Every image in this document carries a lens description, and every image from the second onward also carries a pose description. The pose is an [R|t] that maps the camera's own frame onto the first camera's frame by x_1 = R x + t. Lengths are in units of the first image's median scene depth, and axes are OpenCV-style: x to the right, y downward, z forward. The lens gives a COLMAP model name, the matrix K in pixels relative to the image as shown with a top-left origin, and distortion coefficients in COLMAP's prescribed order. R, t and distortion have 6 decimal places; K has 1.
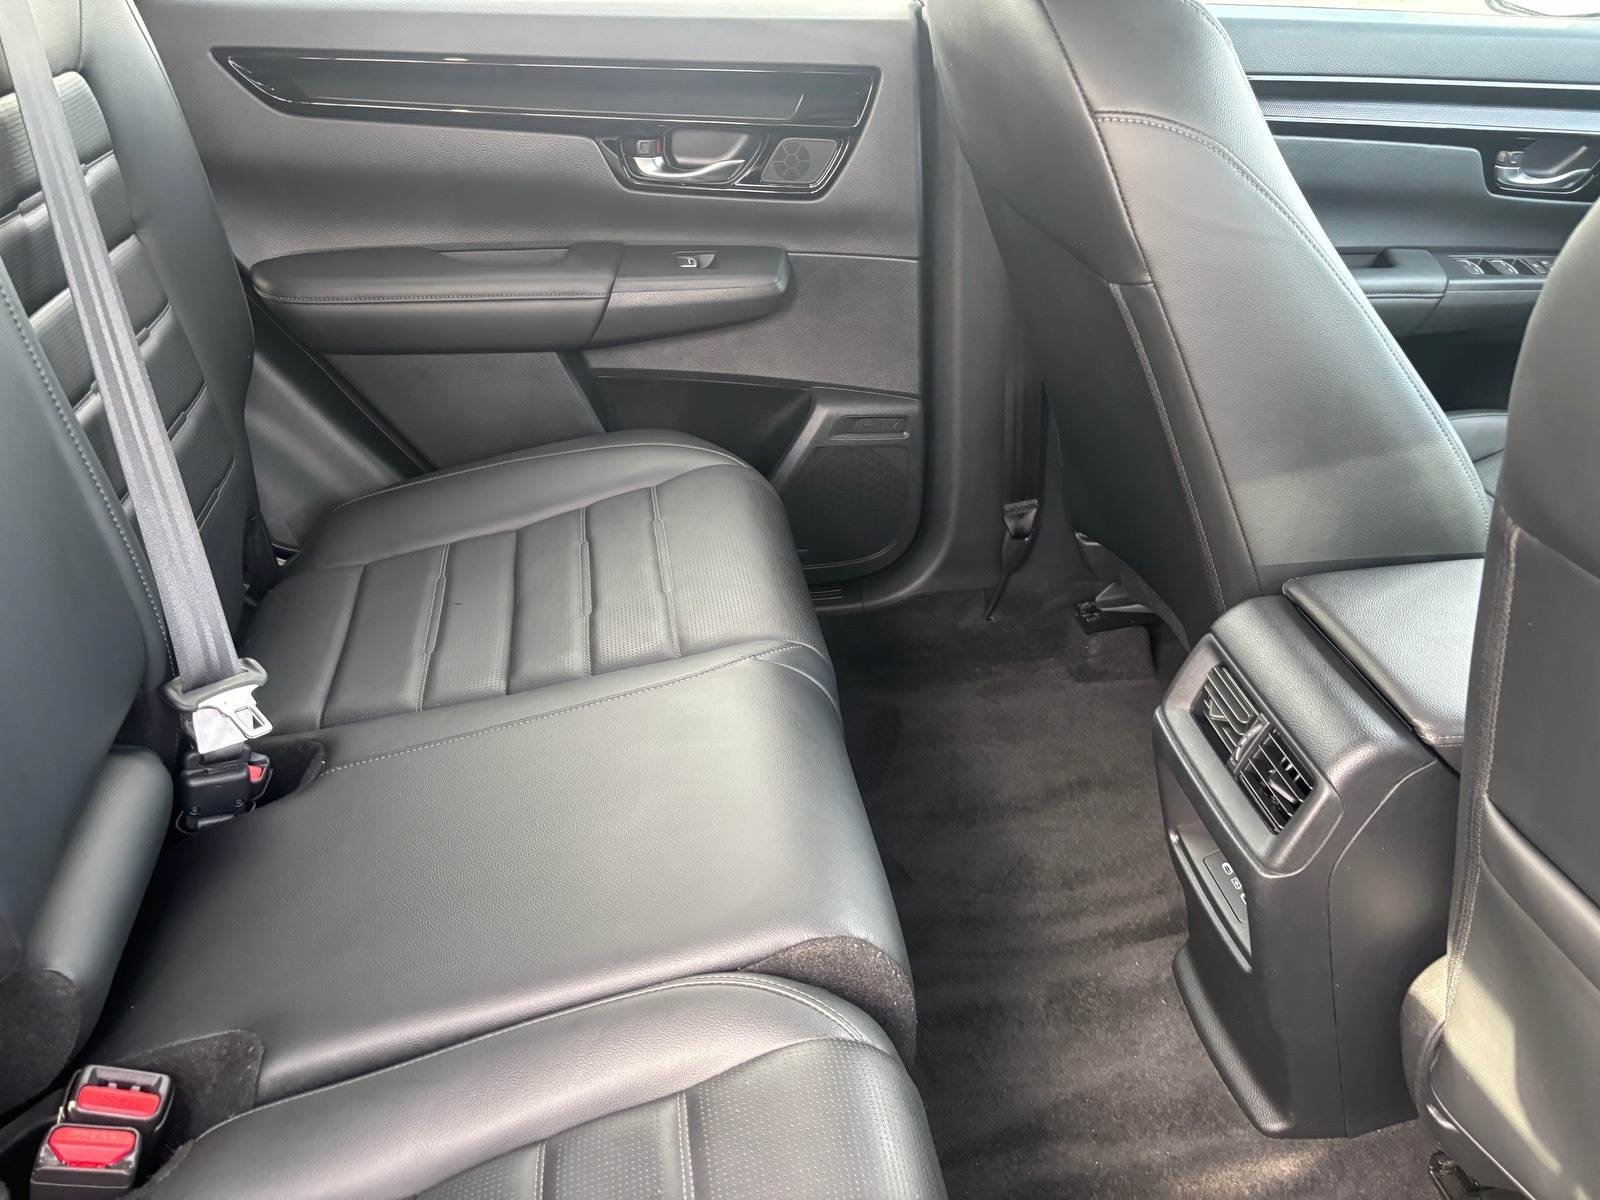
lens RADIAL K [[1222.2, 0, 801.4], [0, 1222.2, 583.5], [0, 0, 1]] dist [-0.003439, -0.008384]
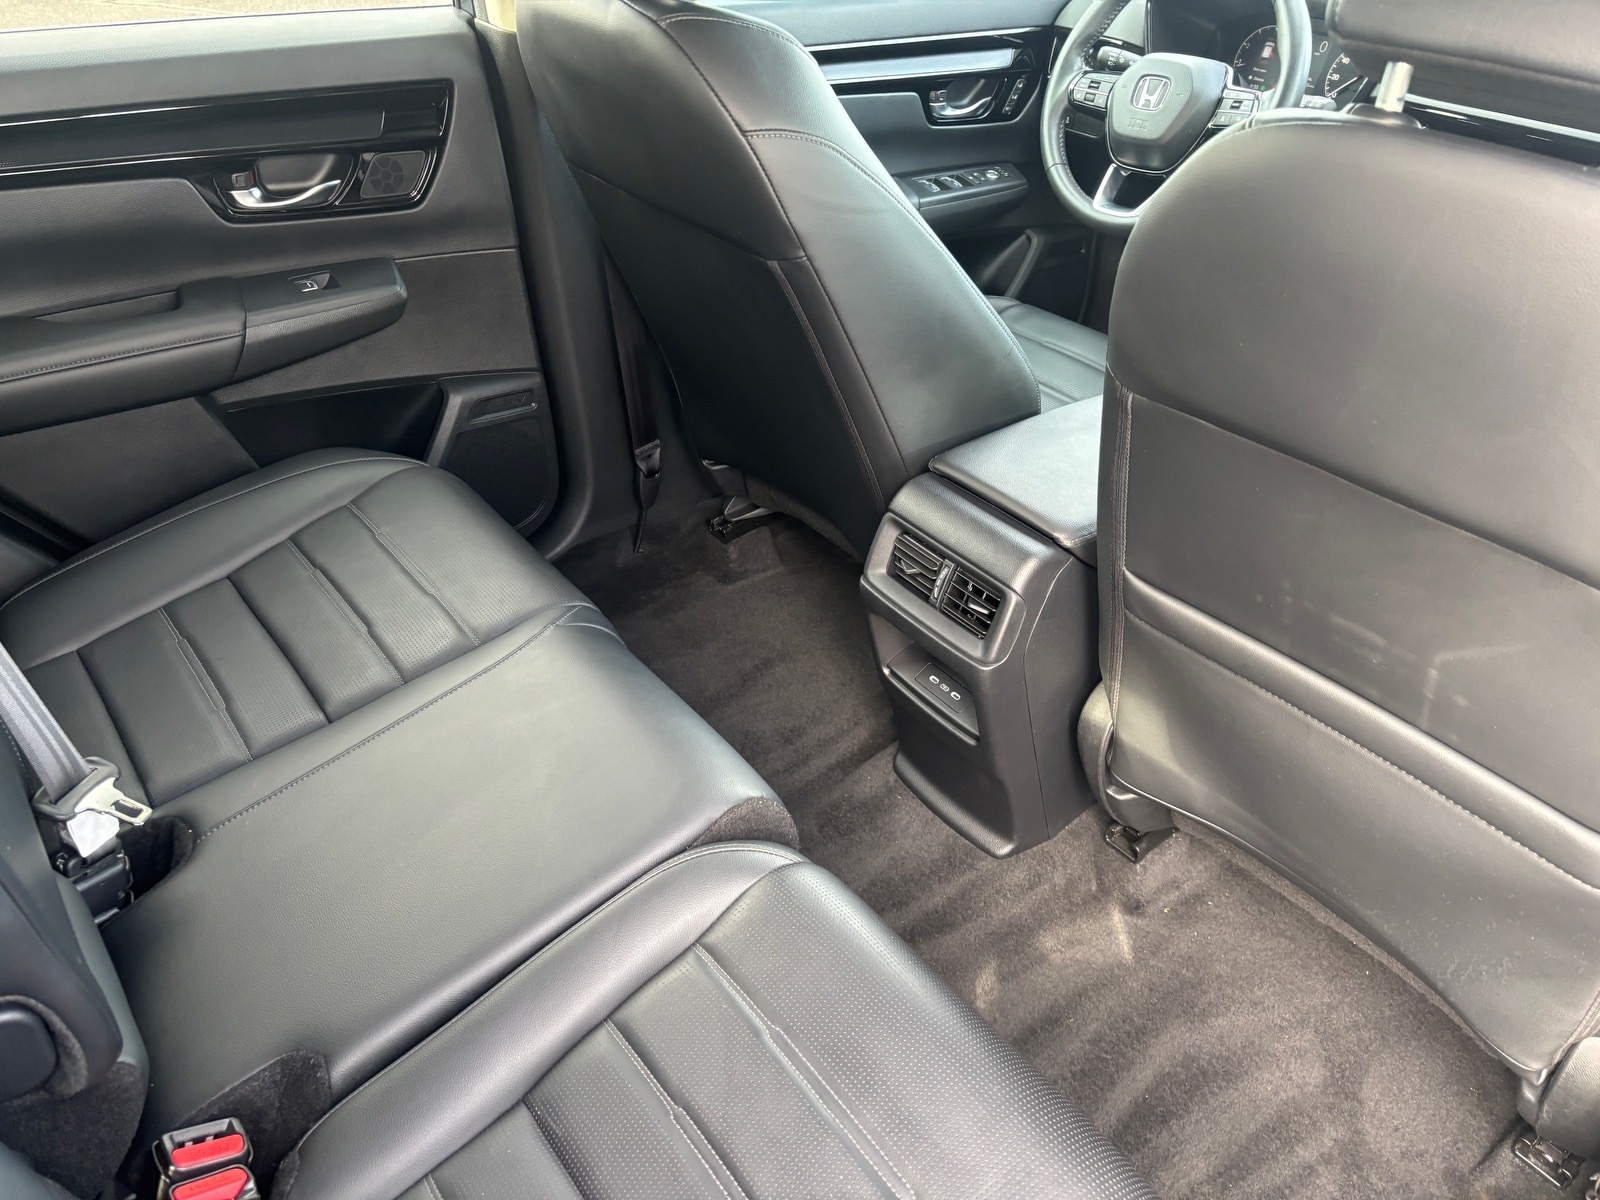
lens RADIAL K [[1231.8, 0, 800.0], [0, 1231.8, 600.0], [0, 0, 1]] dist [-0.013582, -0.008495]
pose [[0.879588, -0.261846, 0.397192, -0.240789], [0.234186, 0.965053, 0.117596, -0.036529], [-0.414103, -0.010419, 0.910170, -0.135199]]
